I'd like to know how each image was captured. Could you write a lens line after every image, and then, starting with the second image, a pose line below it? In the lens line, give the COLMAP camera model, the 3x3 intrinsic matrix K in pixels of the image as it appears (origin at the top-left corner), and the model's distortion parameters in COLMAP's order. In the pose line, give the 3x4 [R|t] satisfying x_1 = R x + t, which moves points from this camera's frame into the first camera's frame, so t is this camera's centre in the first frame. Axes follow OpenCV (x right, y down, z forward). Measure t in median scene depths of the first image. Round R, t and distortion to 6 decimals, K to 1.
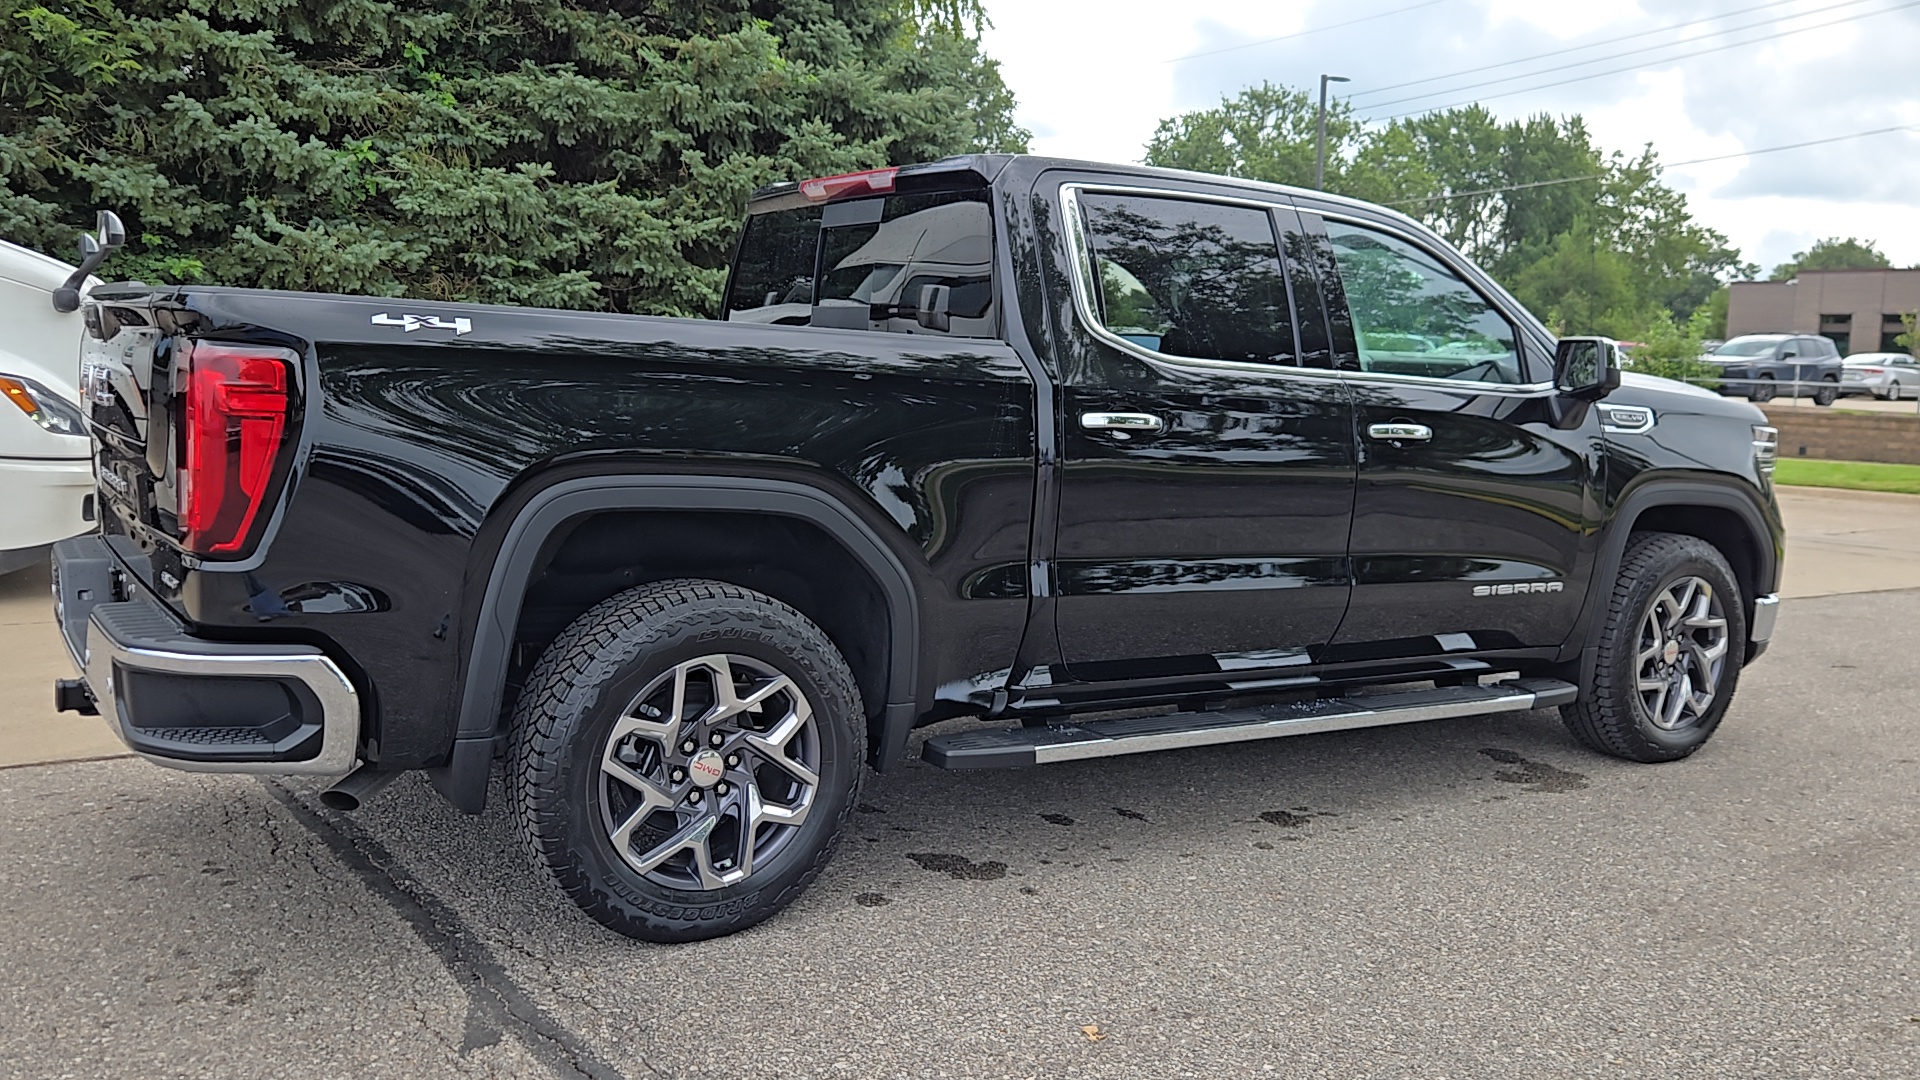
lens RADIAL K [[1602.4, 0, 955.6], [0, 1602.4, 532.7], [0, 0, 1]] dist [0.010973, -0.003455]
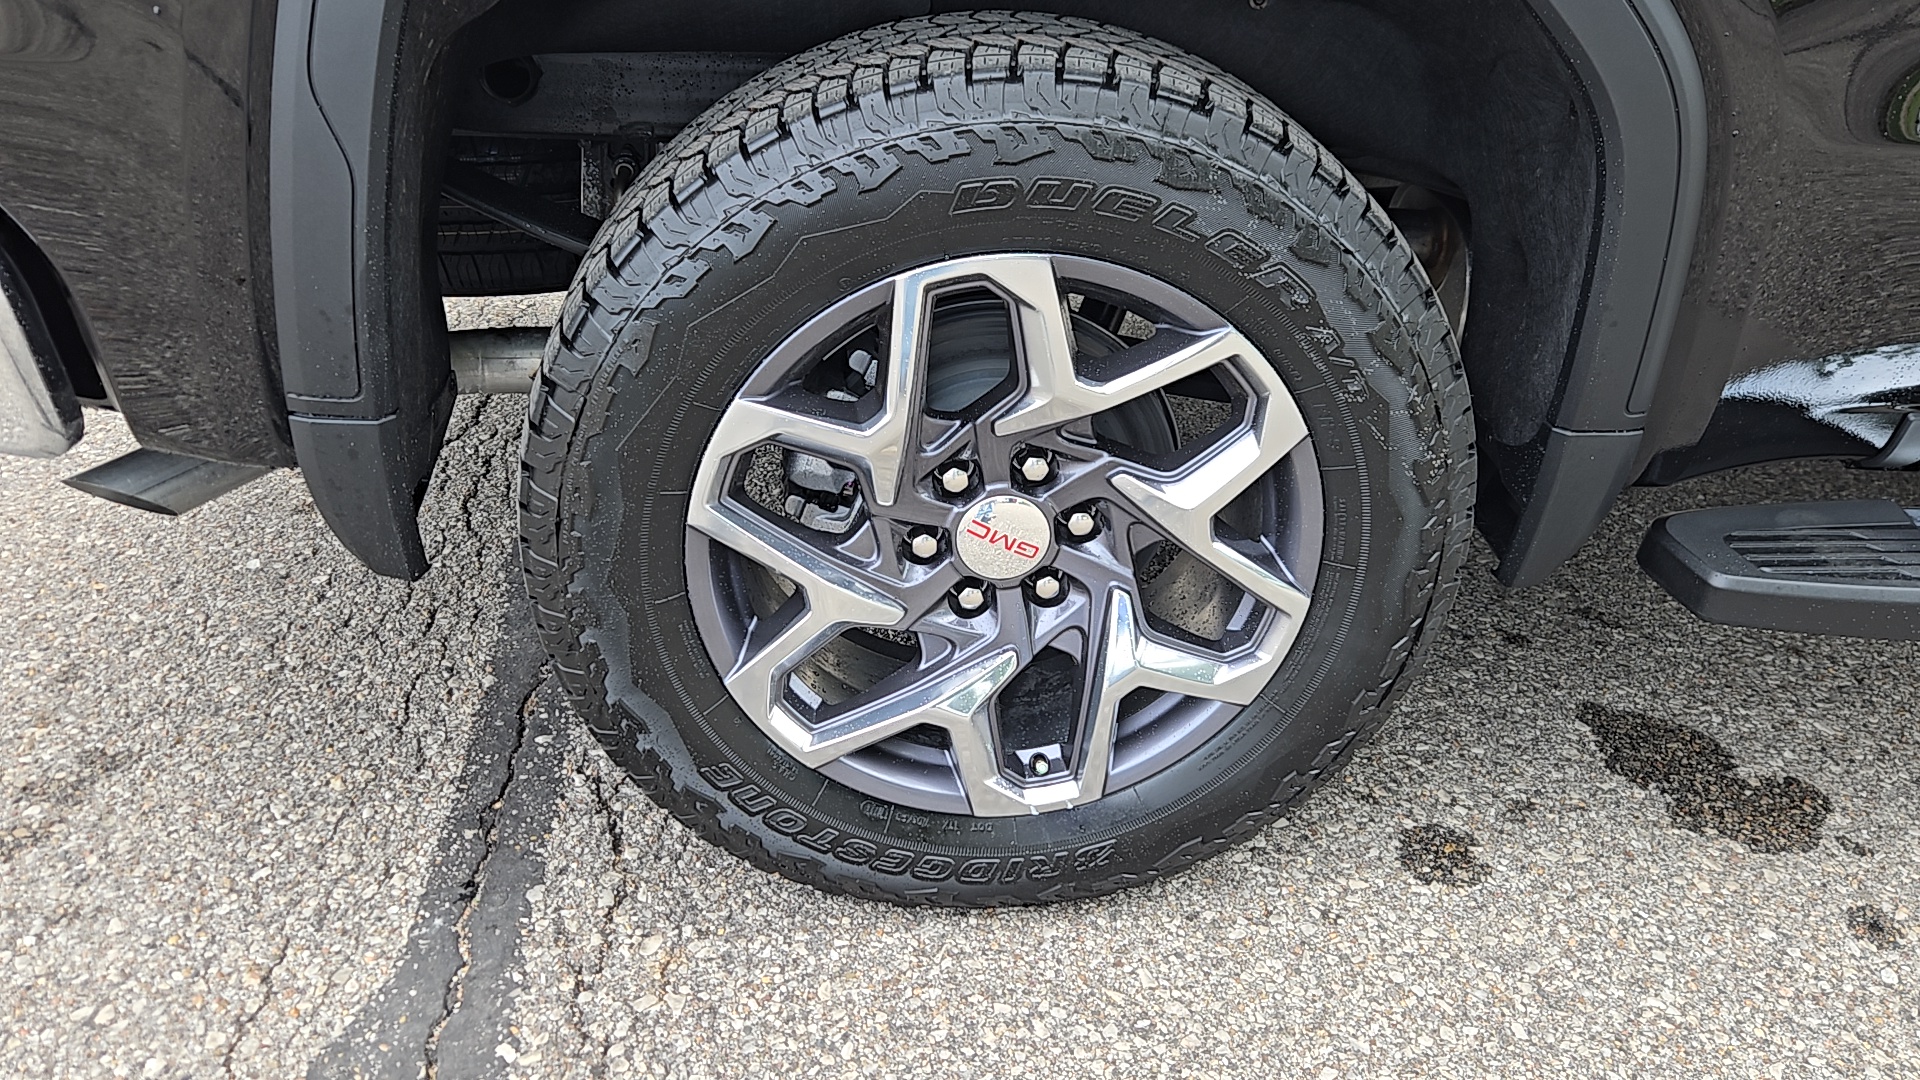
lens RADIAL K [[1596.0, 0, 955.9], [0, 1596.0, 534.6], [0, 0, 1]] dist [0.013896, 0.001273]
pose [[0.873694, 0.214913, -0.436430, 0.001187], [-0.048447, 0.931105, 0.361520, 0.008841], [0.484058, -0.294714, 0.823912, 0.671873]]
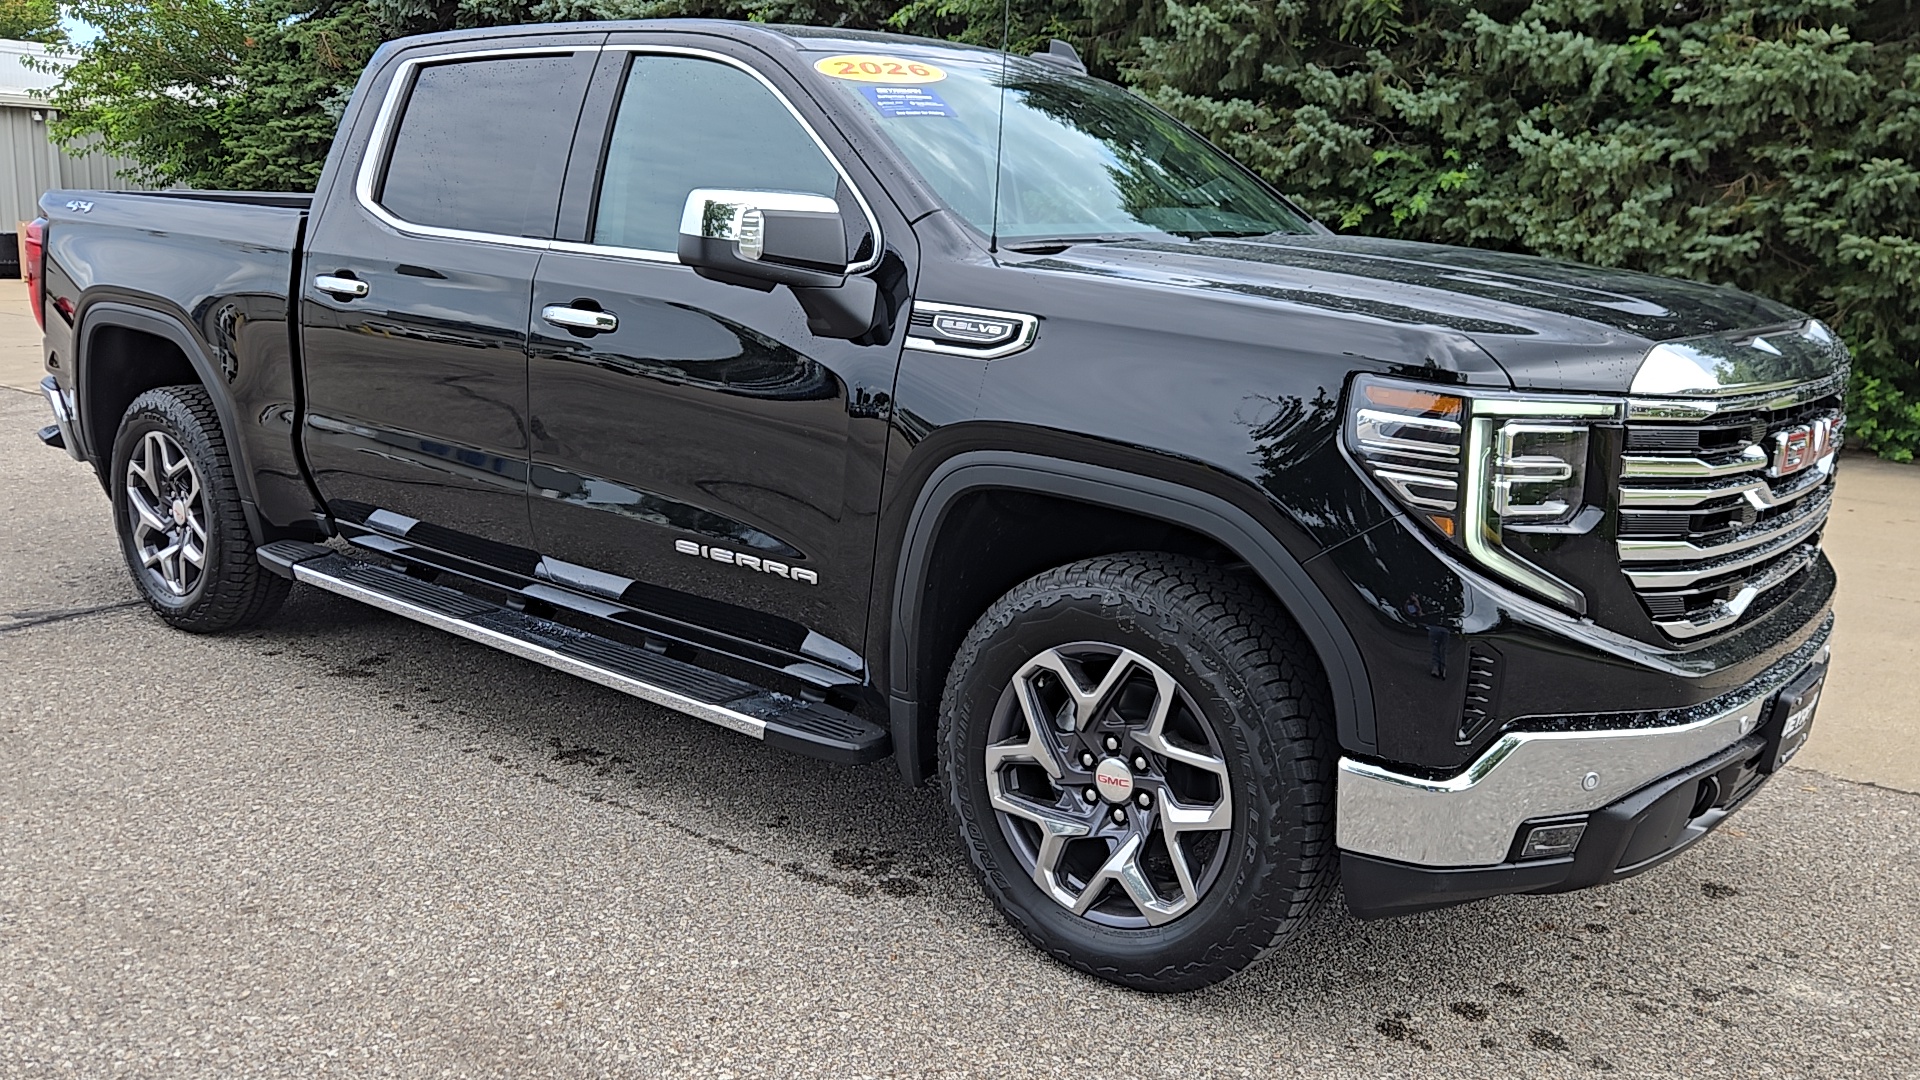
lens RADIAL K [[1602.4, 0, 955.6], [0, 1602.4, 532.7], [0, 0, 1]] dist [0.010973, -0.003455]
pose [[0.300280, 0.160128, -0.940314, 1.412513], [-0.120976, 0.984241, 0.128976, -0.106268], [0.946148, 0.075027, 0.314919, 1.192831]]
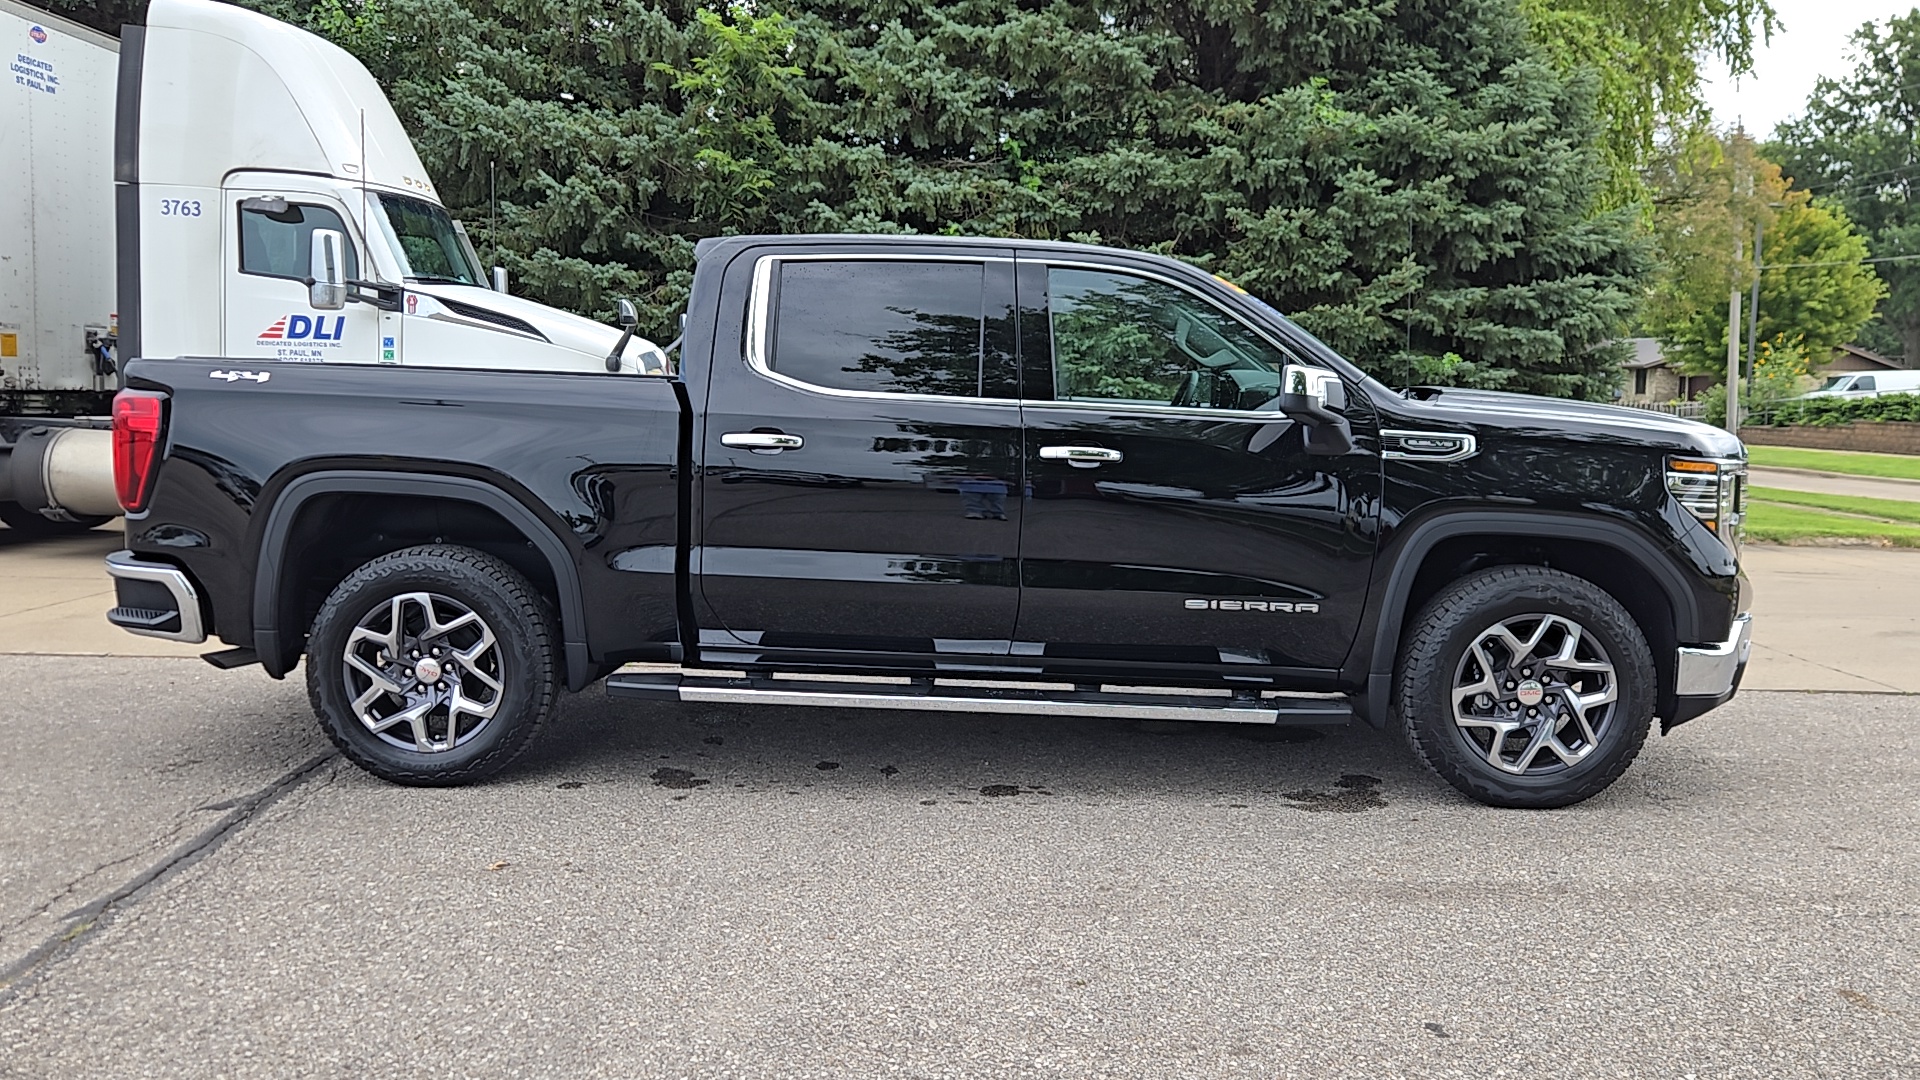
lens RADIAL K [[1602.4, 0, 955.6], [0, 1602.4, 532.7], [0, 0, 1]] dist [0.010973, -0.003455]
pose [[0.827095, 0.033397, -0.561069, 1.066303], [-0.049943, 0.998651, -0.014179, 0.016084], [0.559839, 0.039749, 0.827648, 0.037197]]
